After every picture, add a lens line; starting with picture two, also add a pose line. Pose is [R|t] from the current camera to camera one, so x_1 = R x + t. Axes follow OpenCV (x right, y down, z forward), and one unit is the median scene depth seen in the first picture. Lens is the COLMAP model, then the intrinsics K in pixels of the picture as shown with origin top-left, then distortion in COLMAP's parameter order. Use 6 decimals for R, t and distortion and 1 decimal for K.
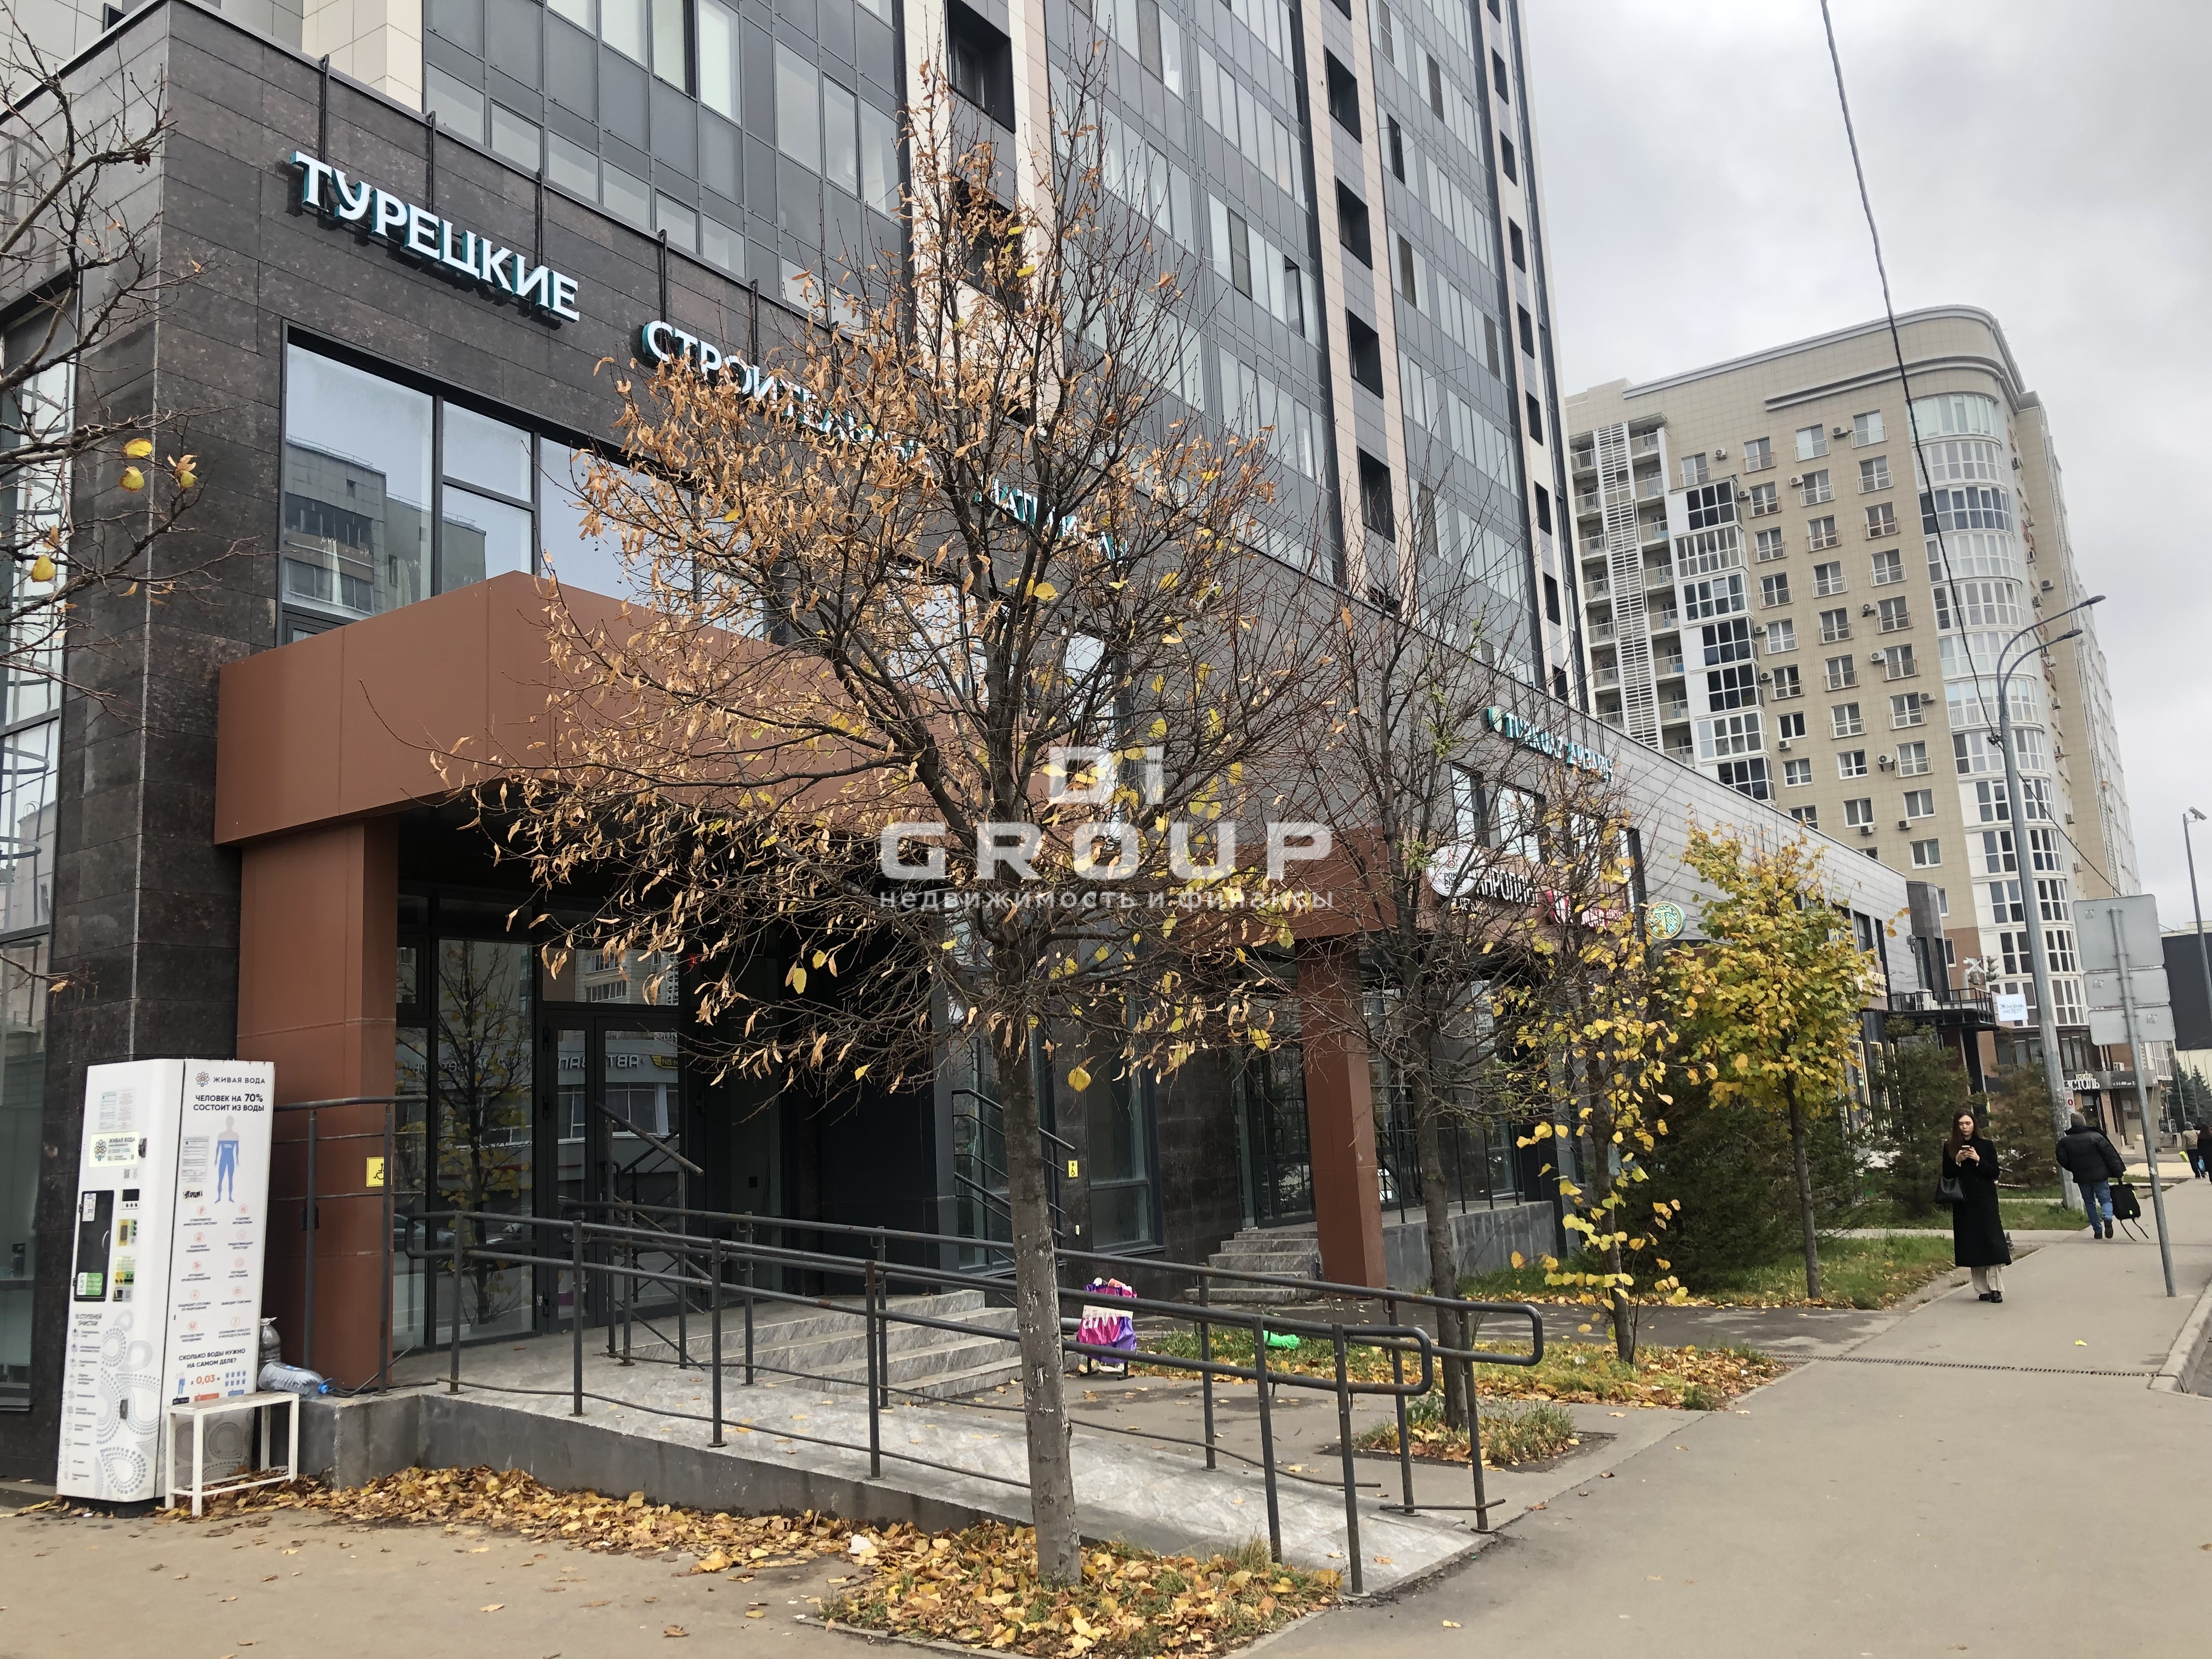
lens RADIAL K [[1784.1, 0, 1112.5], [0, 1784.1, 840.5], [0, 0, 1]] dist [0.004016, 0.005749]
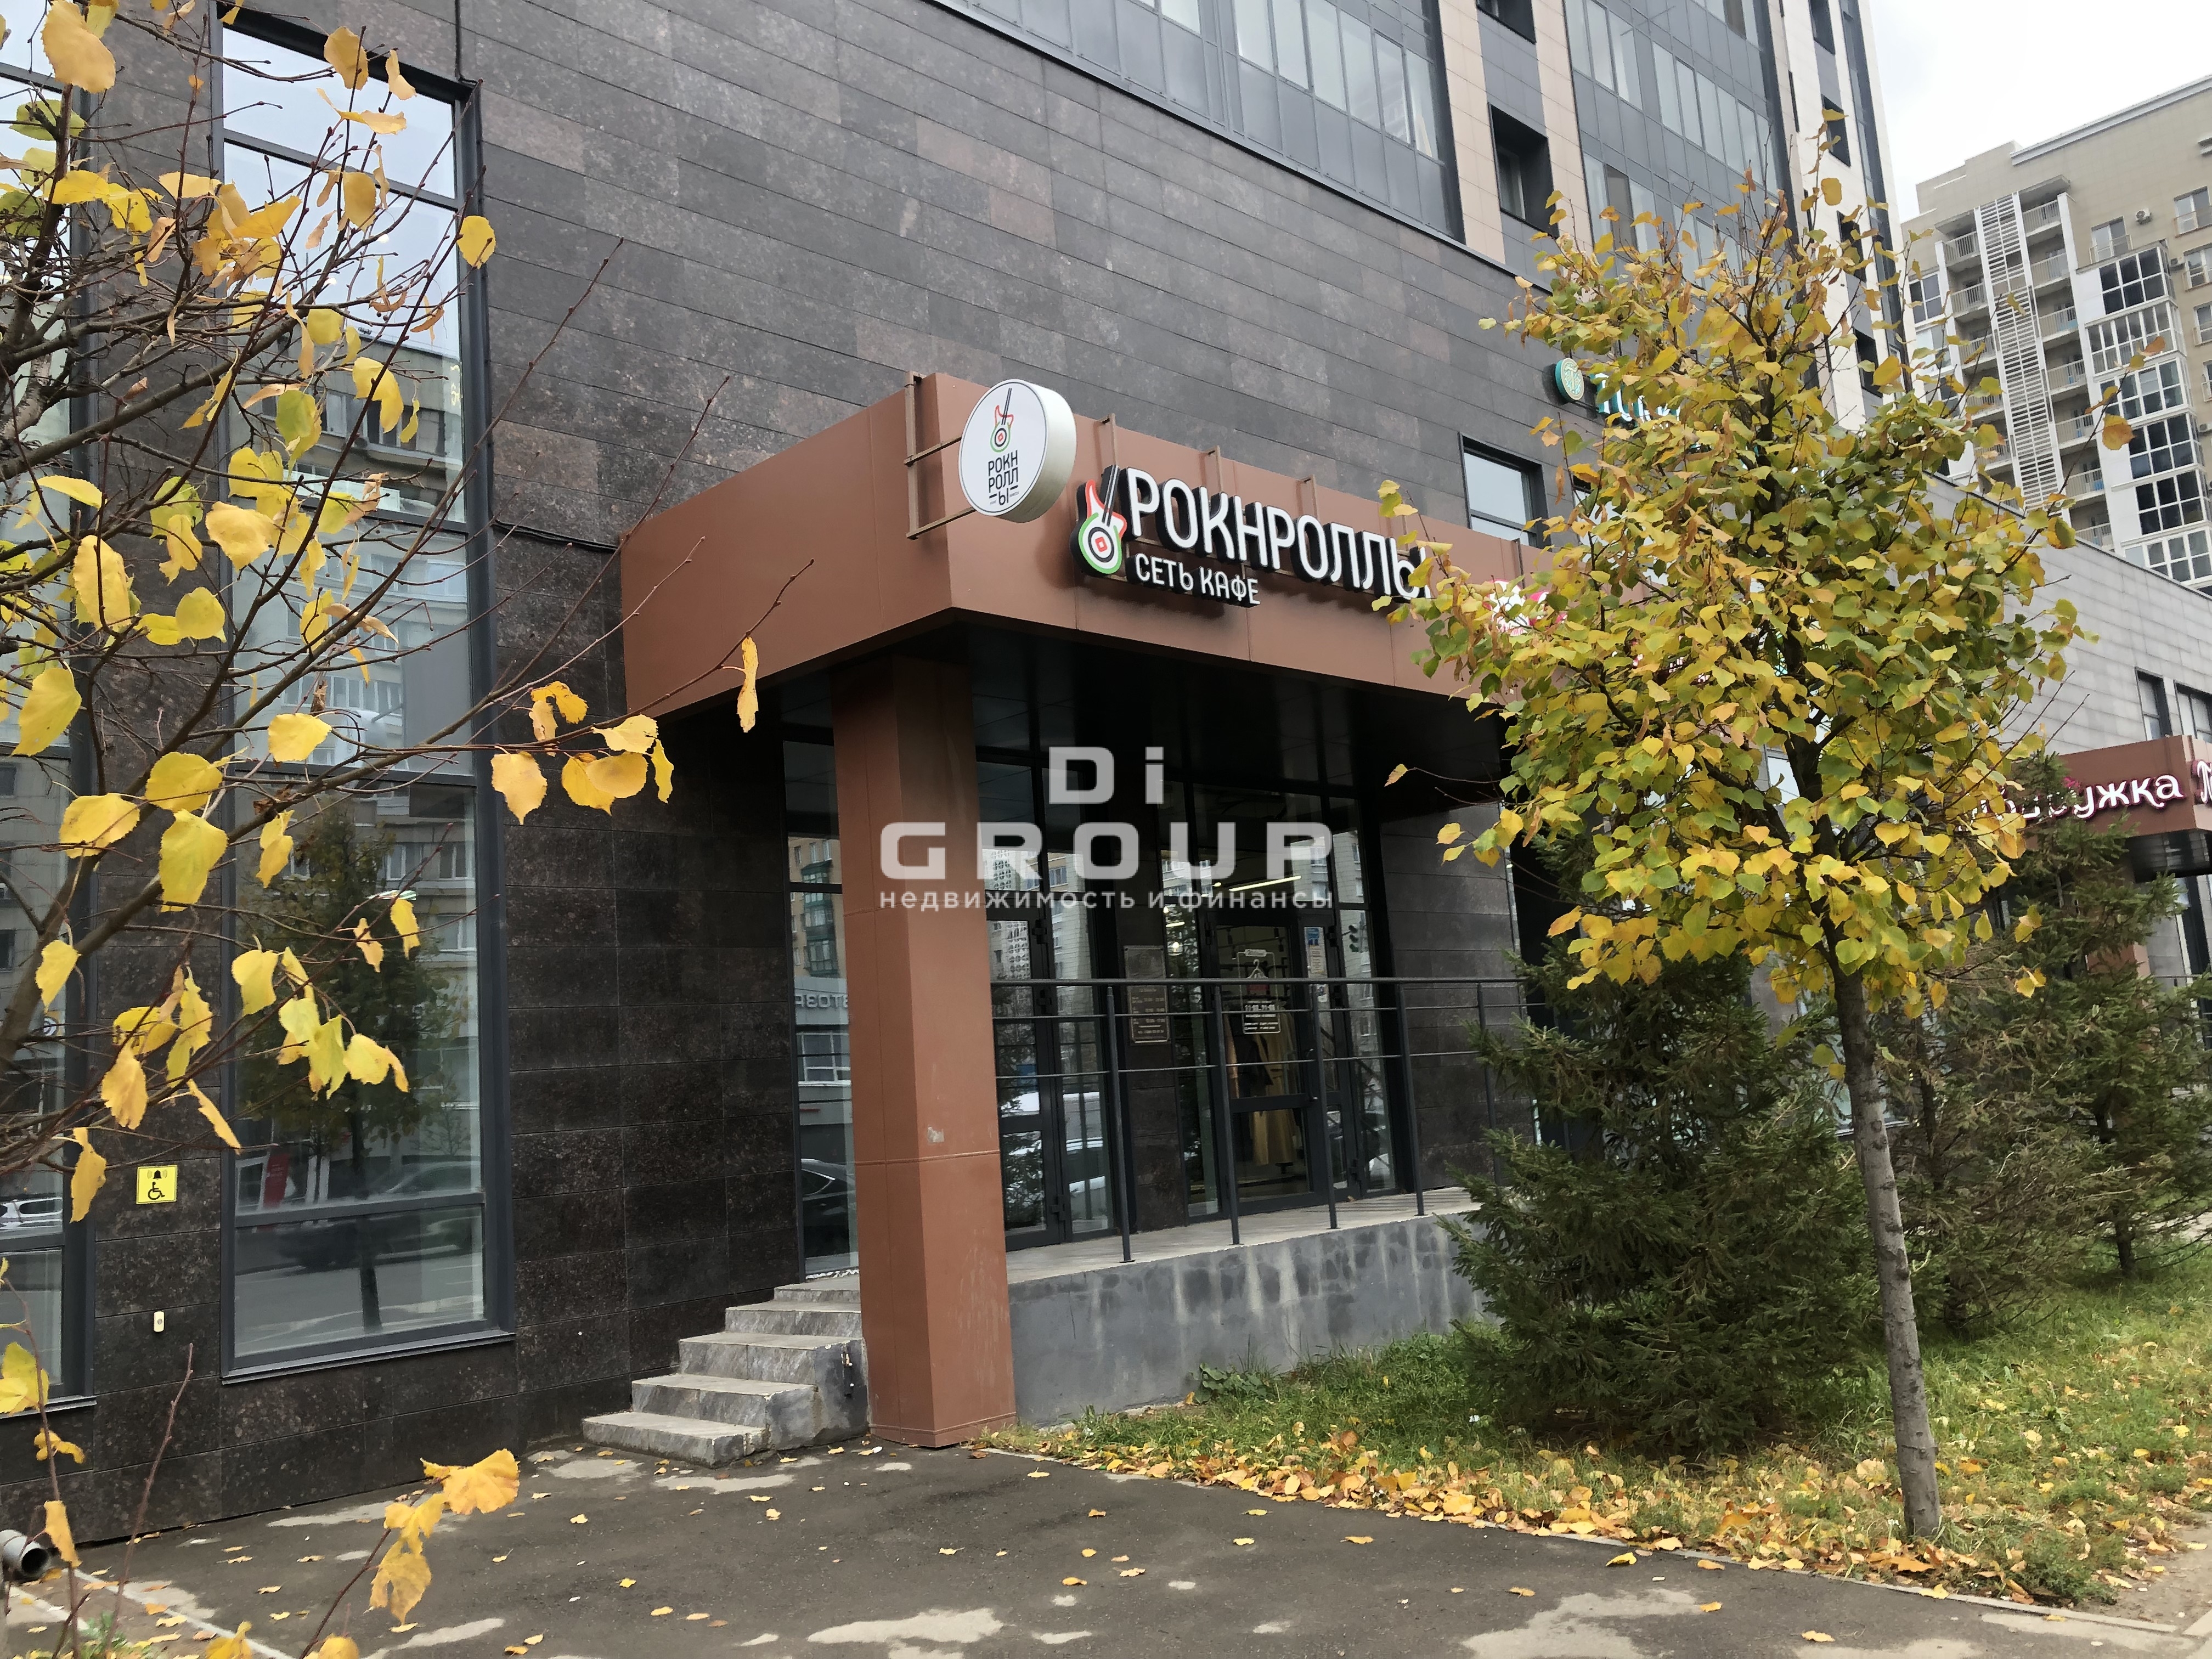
lens RADIAL K [[1784.1, 0, 1113.1], [0, 1784.1, 836.9], [0, 0, 1]] dist [0.004016, 0.005749]
pose [[0.974563, -0.050878, -0.218262, 0.048161], [0.058368, 0.997902, 0.028000, 0.015321], [0.216380, -0.040027, 0.975488, 0.095635]]
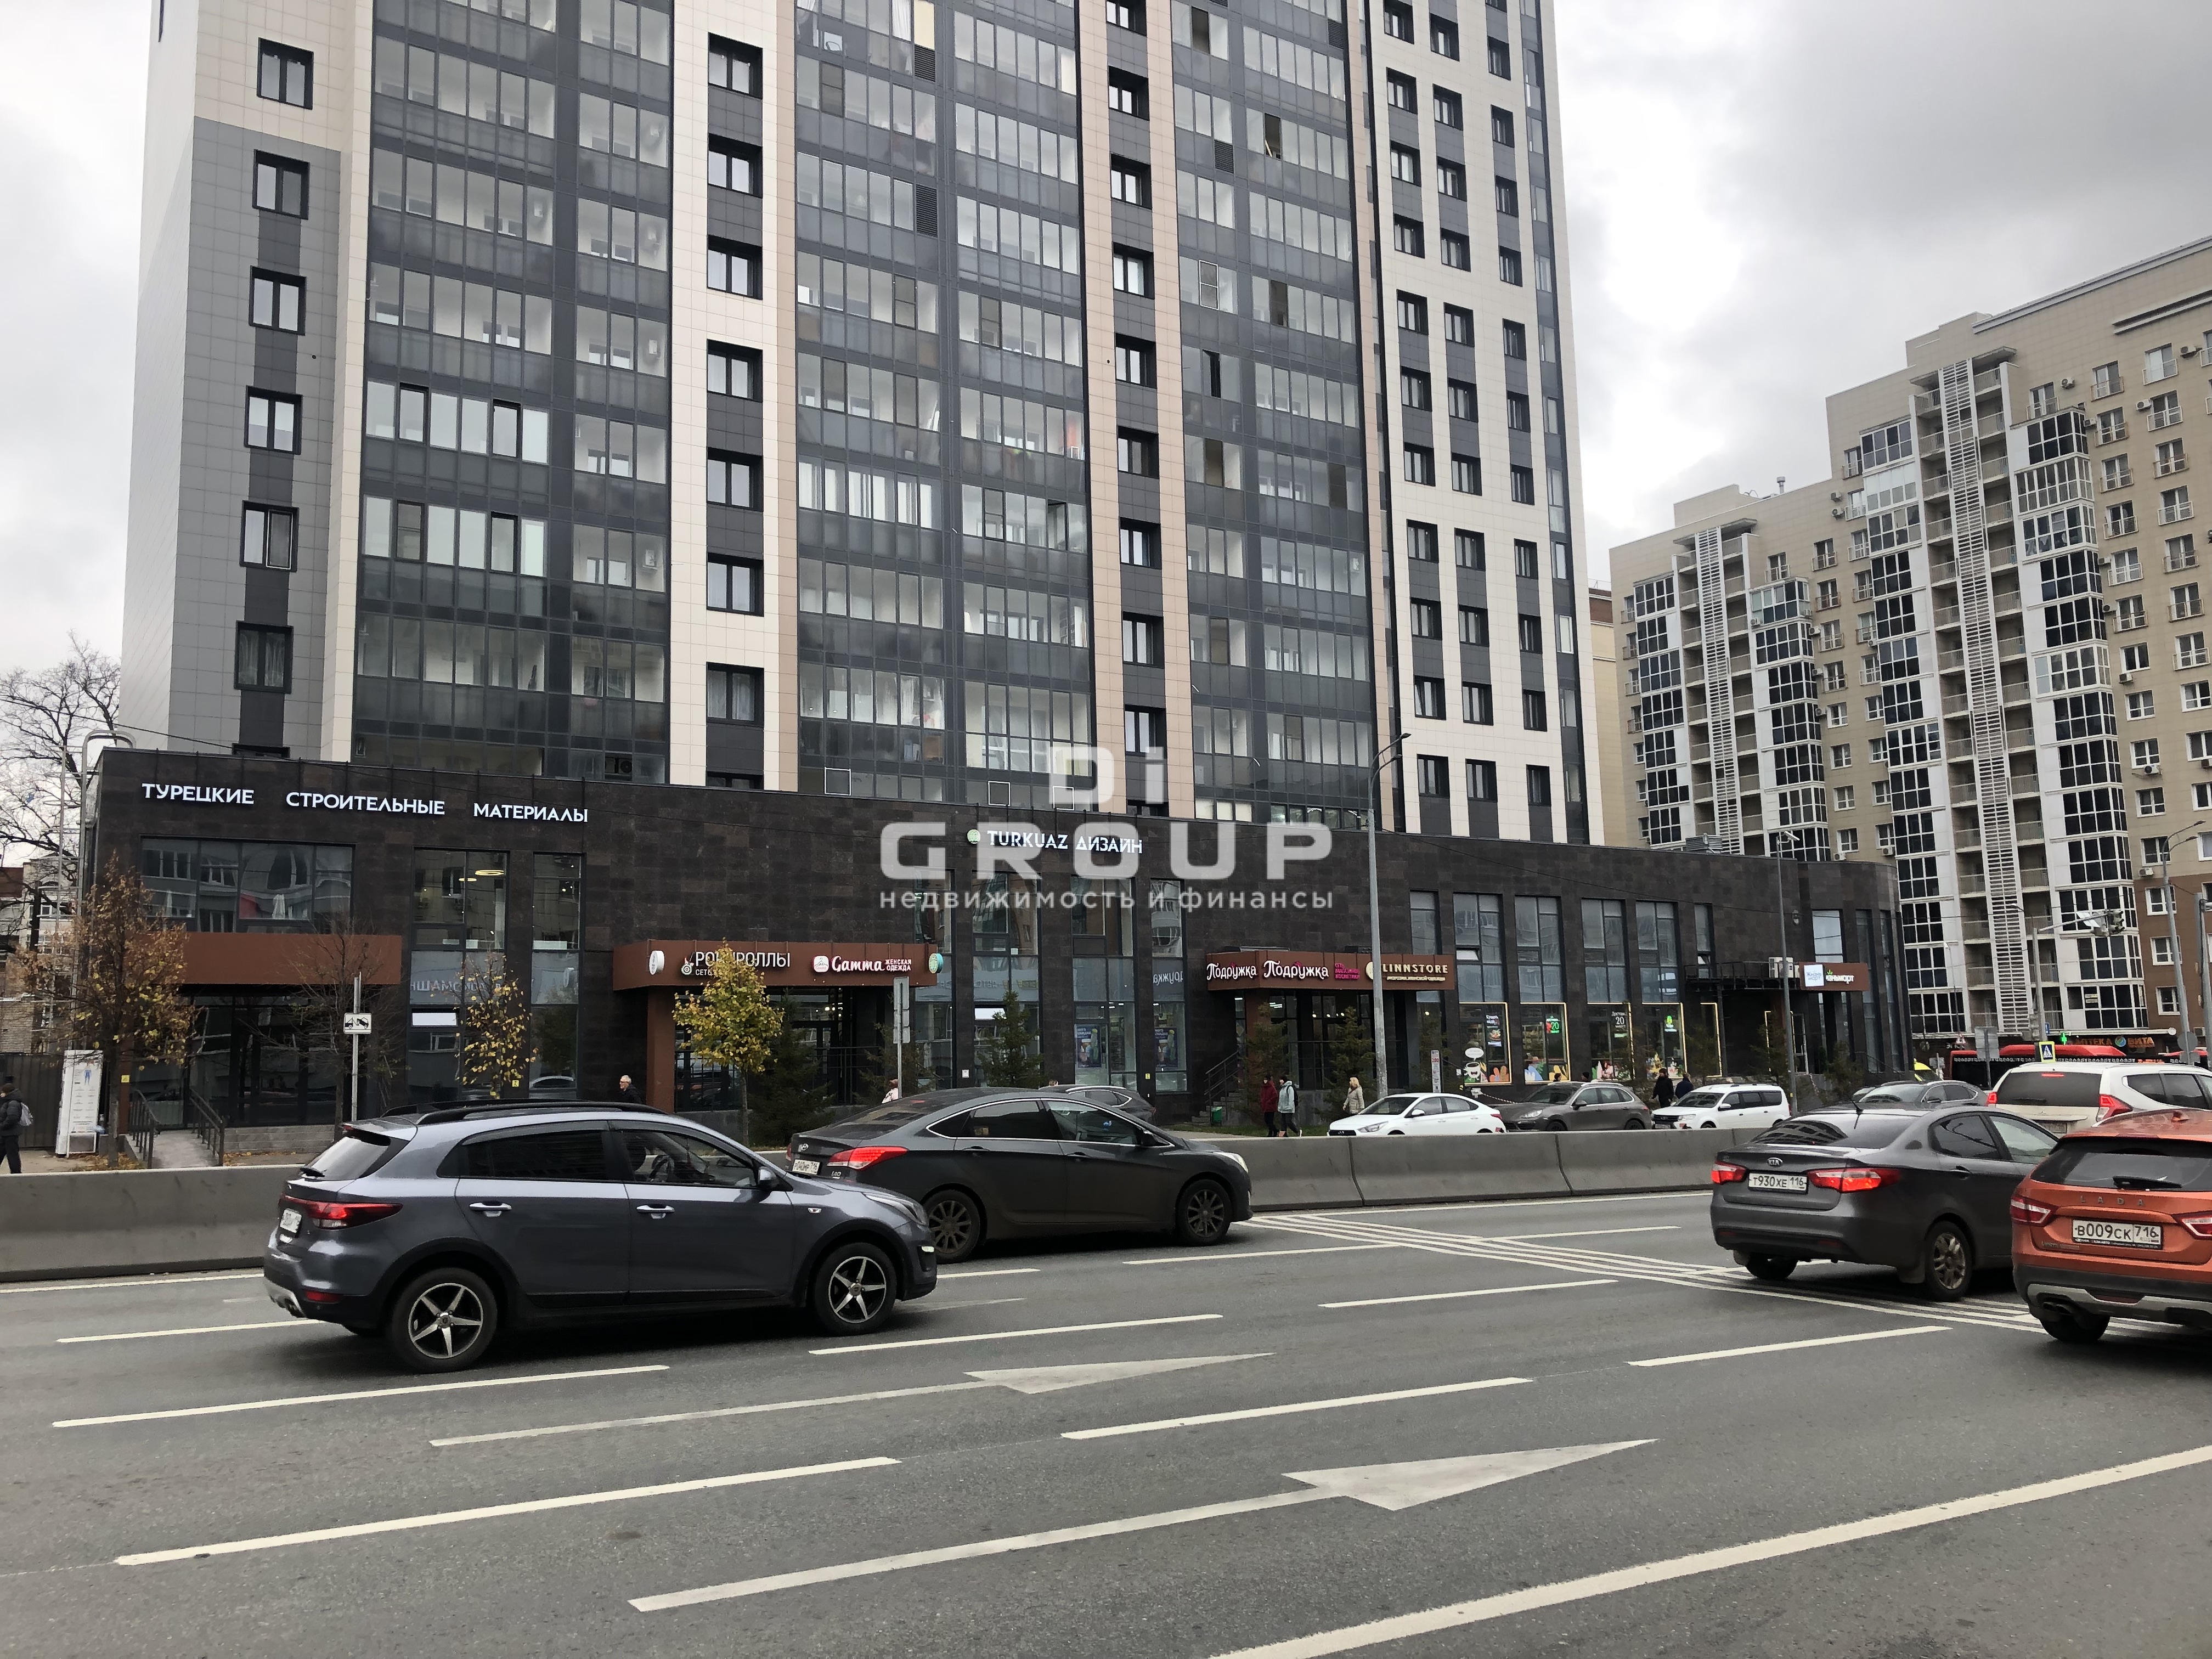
lens RADIAL K [[1784.1, 0, 1096.0], [0, 1784.1, 818.0], [0, 0, 1]] dist [0.004016, 0.005749]
pose [[0.905555, -0.015846, -0.423932, 0.274727], [0.038203, 0.998288, 0.044291, -0.041134], [0.422504, -0.056304, 0.904610, -0.138907]]
